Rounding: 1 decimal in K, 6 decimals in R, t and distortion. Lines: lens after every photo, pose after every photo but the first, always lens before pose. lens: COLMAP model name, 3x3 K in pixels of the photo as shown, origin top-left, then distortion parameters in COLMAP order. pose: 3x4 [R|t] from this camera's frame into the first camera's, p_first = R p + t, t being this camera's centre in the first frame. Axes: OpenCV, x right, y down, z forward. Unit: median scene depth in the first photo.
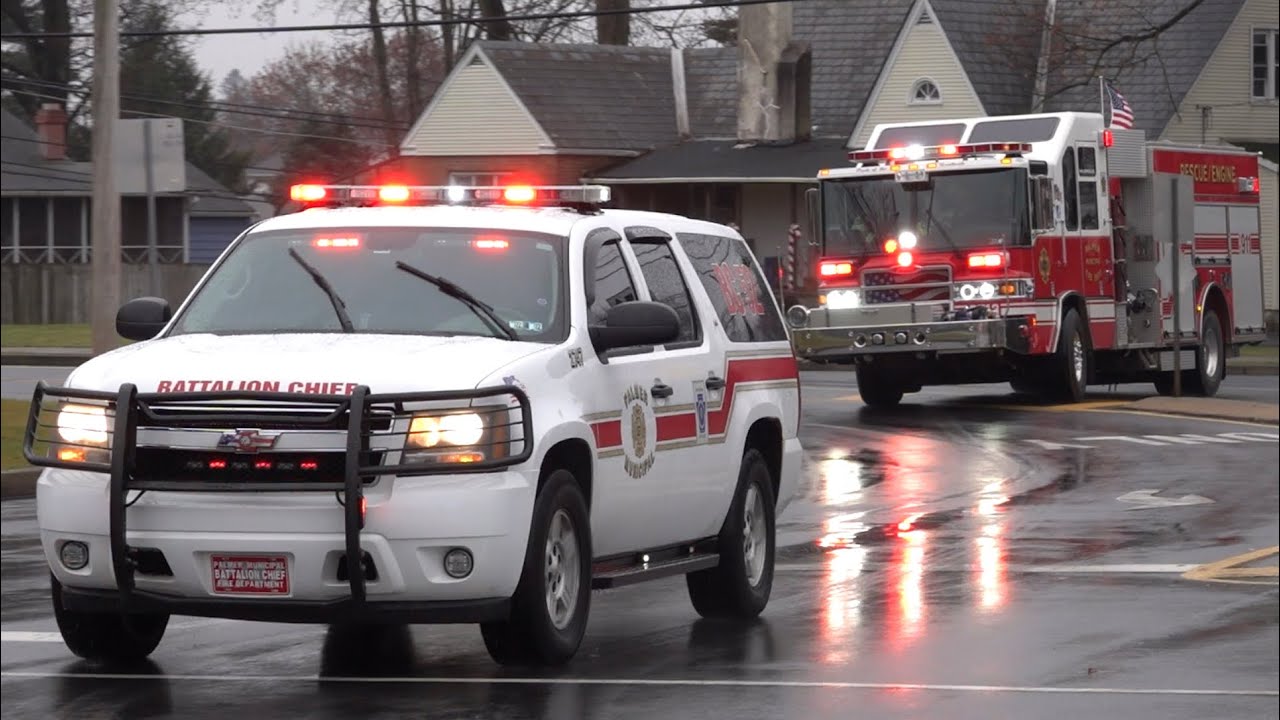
lens RADIAL K [[4776.2, 0, 640.0], [0, 4776.2, 360.0], [0, 0, 1]] dist [0.622688, -78.079018]
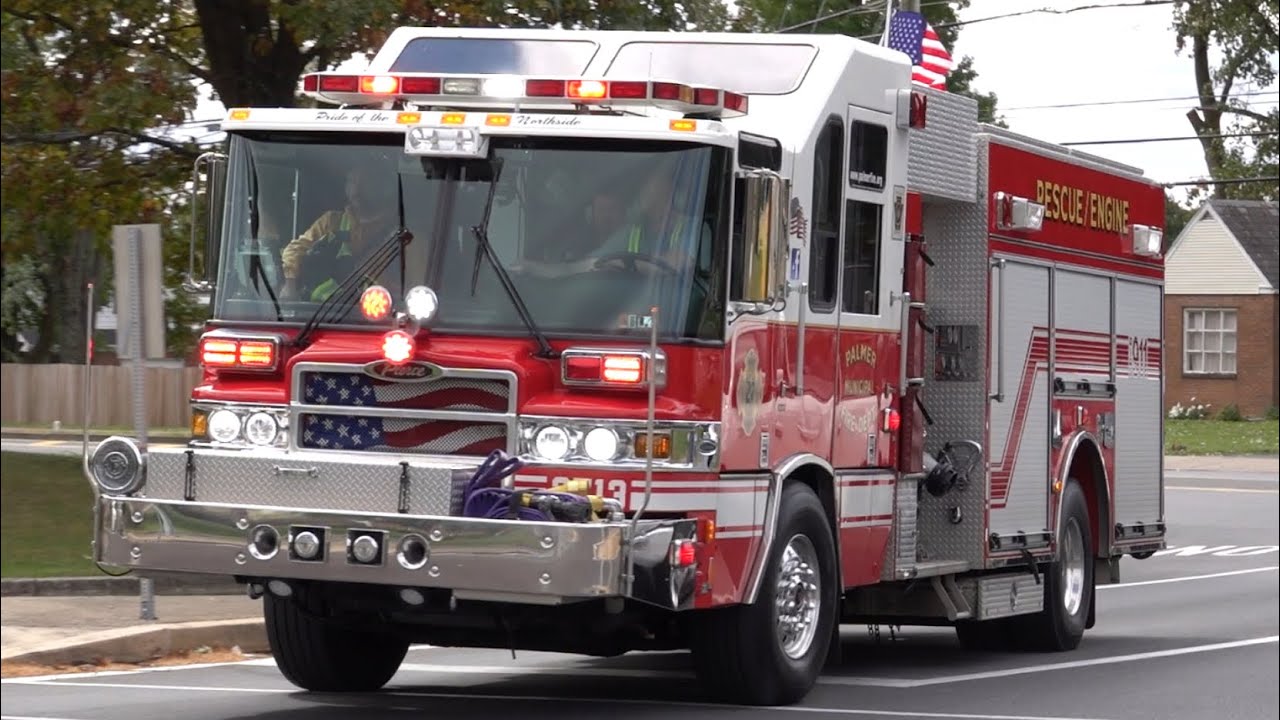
lens RADIAL K [[4776.2, 0, 640.0], [0, 4776.2, 360.0], [0, 0, 1]] dist [0.622688, -78.079018]
pose [[0.993042, 0.097525, 0.066010, 0.047483], [-0.097286, 0.995233, -0.006827, -0.018593], [-0.066361, 0.000358, 0.997796, 0.585604]]
